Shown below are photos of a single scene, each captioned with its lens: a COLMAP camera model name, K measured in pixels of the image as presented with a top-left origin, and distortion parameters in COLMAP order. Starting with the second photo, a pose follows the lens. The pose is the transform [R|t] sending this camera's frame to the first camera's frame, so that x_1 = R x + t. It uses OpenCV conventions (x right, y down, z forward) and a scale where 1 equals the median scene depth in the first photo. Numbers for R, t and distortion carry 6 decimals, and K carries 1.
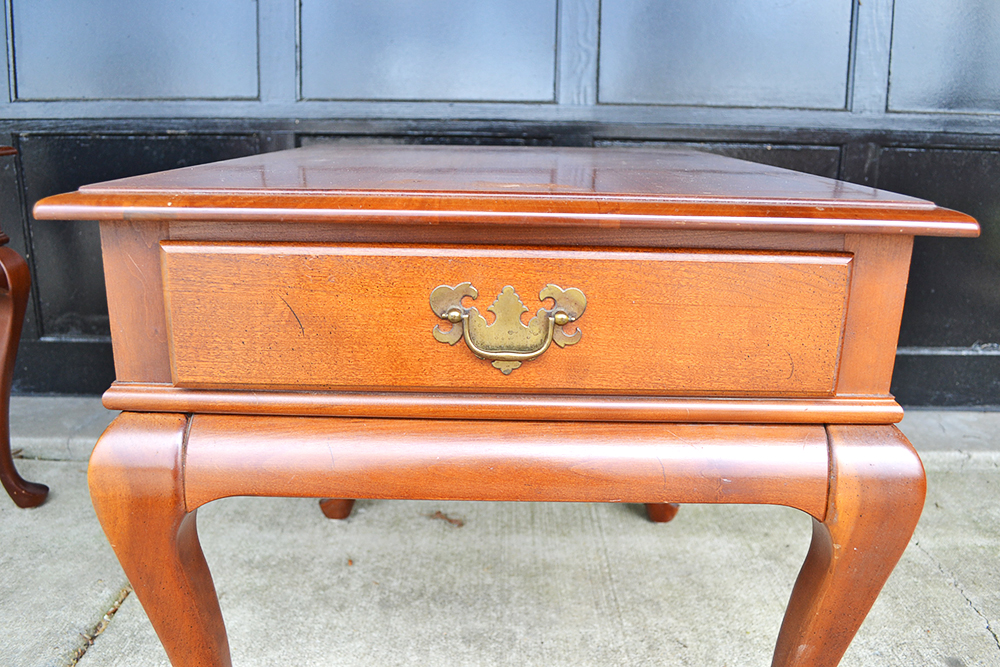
lens RADIAL K [[785.2, 0, 496.8], [0, 785.2, 336.6], [0, 0, 1]] dist [-0.076958, 0.001660]
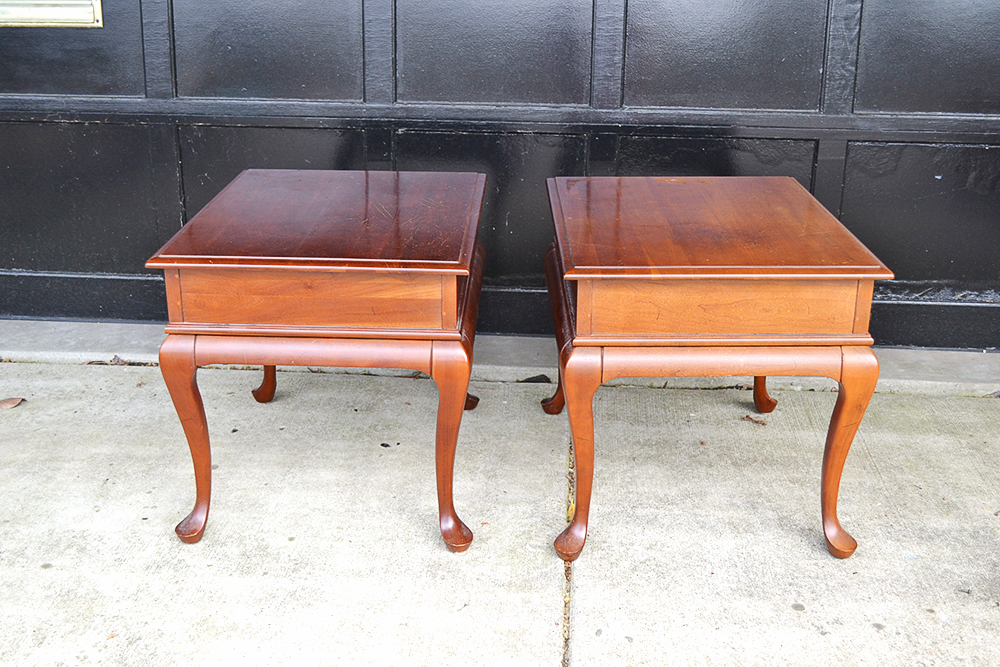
lens RADIAL K [[1144.7, 0, 500.3], [0, 1144.7, 331.2], [0, 0, 1]] dist [-0.047966, 0.000000]
pose [[0.997601, 0.017226, -0.067051, -0.446146], [-0.011462, 0.996280, 0.085415, -0.130384], [0.068273, -0.084442, 0.994087, -1.315104]]
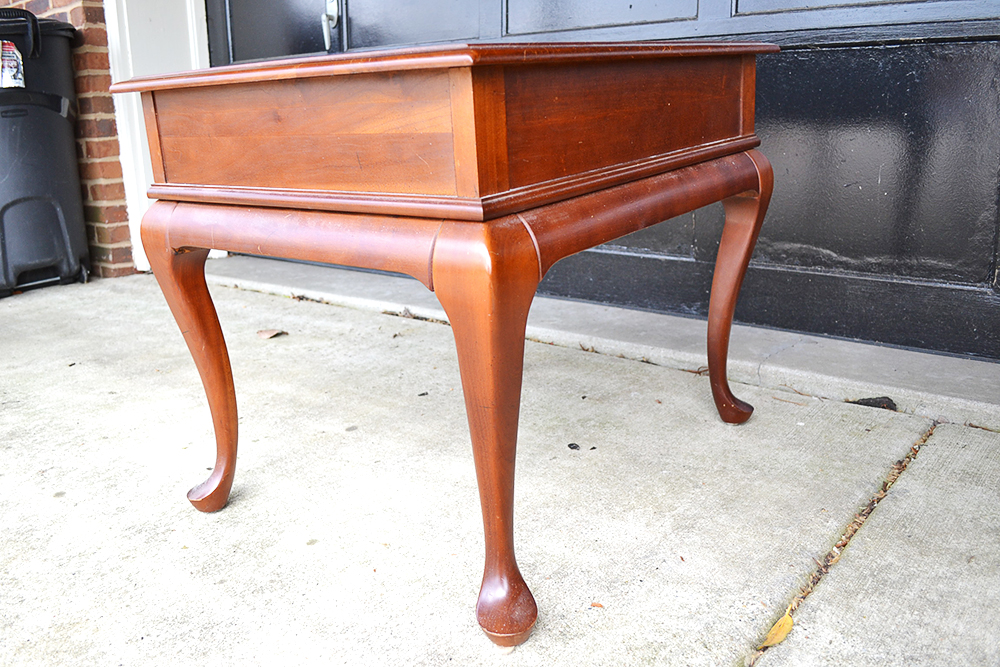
lens RADIAL K [[845.6, 0, 502.2], [0, 845.6, 335.8], [0, 0, 1]] dist [-0.074696, 0.003737]
pose [[0.773107, 0.125733, -0.621689, -0.207230], [-0.106204, 0.991979, 0.068551, 0.078437], [0.625321, 0.013028, 0.780259, -0.029465]]
